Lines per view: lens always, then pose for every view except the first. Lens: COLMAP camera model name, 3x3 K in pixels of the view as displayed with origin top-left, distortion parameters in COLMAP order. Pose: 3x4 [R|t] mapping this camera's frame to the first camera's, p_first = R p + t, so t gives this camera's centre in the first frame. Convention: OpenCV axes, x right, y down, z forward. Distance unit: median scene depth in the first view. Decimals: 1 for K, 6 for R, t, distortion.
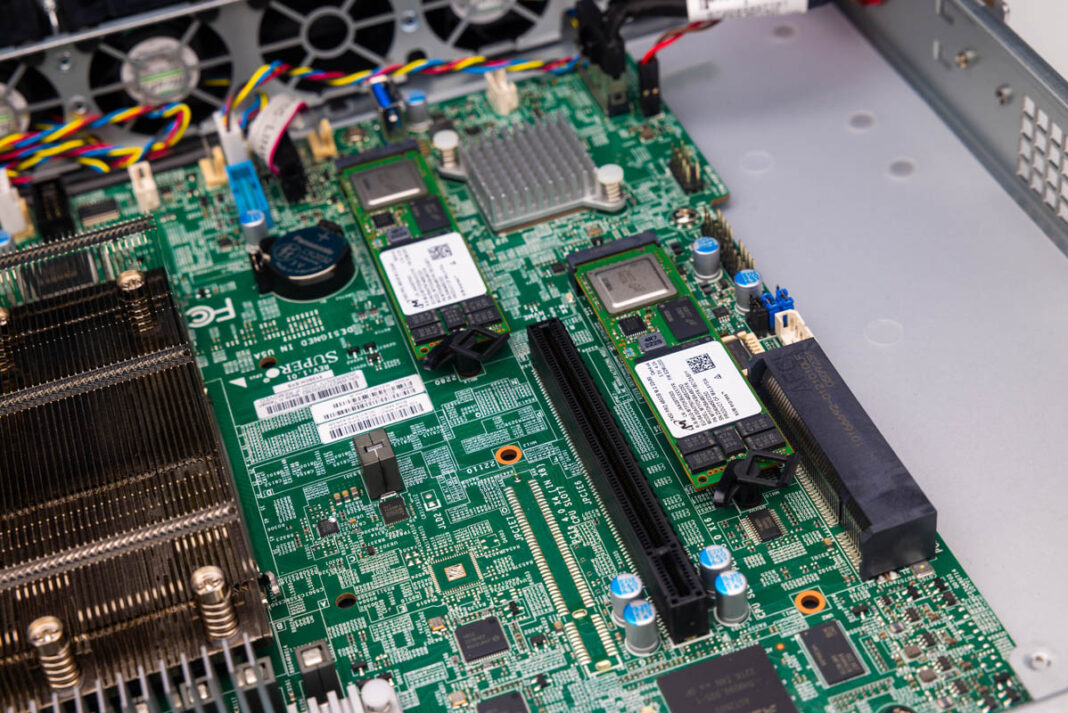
lens RADIAL K [[1798.5, 0, 534.0], [0, 1798.5, 356.5], [0, 0, 1]] dist [0.028915, 0.092941]
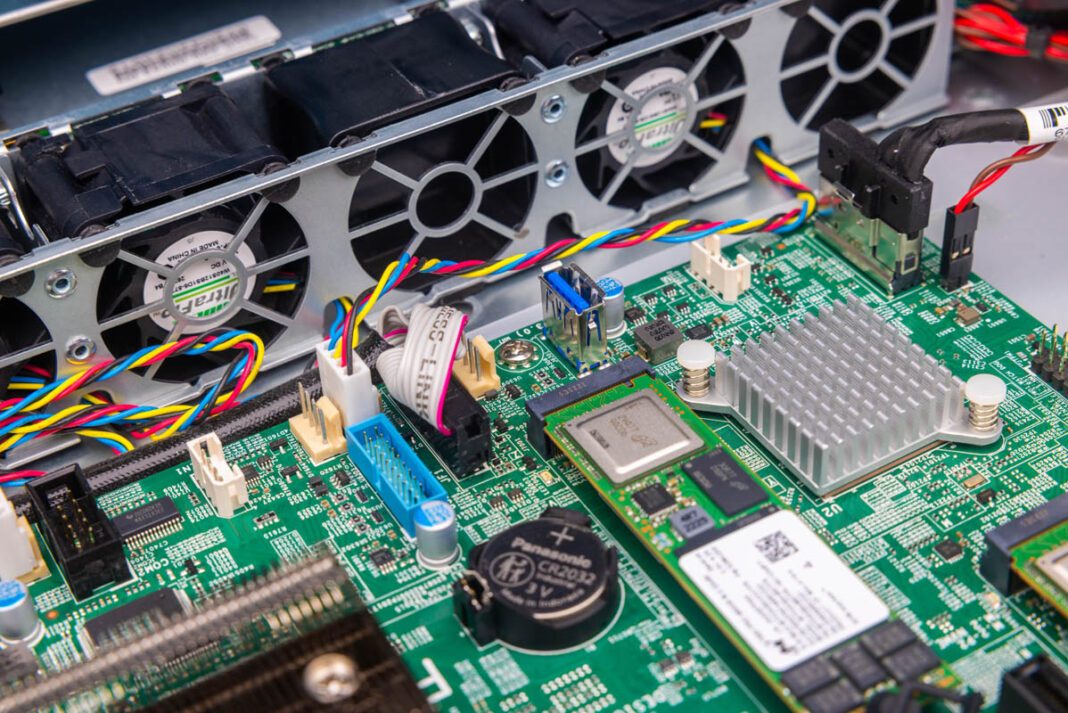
lens RADIAL K [[1798.5, 0, 534.0], [0, 1798.5, 356.5], [0, 0, 1]] dist [0.028915, 0.092941]
pose [[0.978130, -0.093150, 0.185970, -0.242521], [0.103173, 0.993648, -0.044941, -0.104219], [-0.180602, 0.063145, 0.981527, 0.407687]]
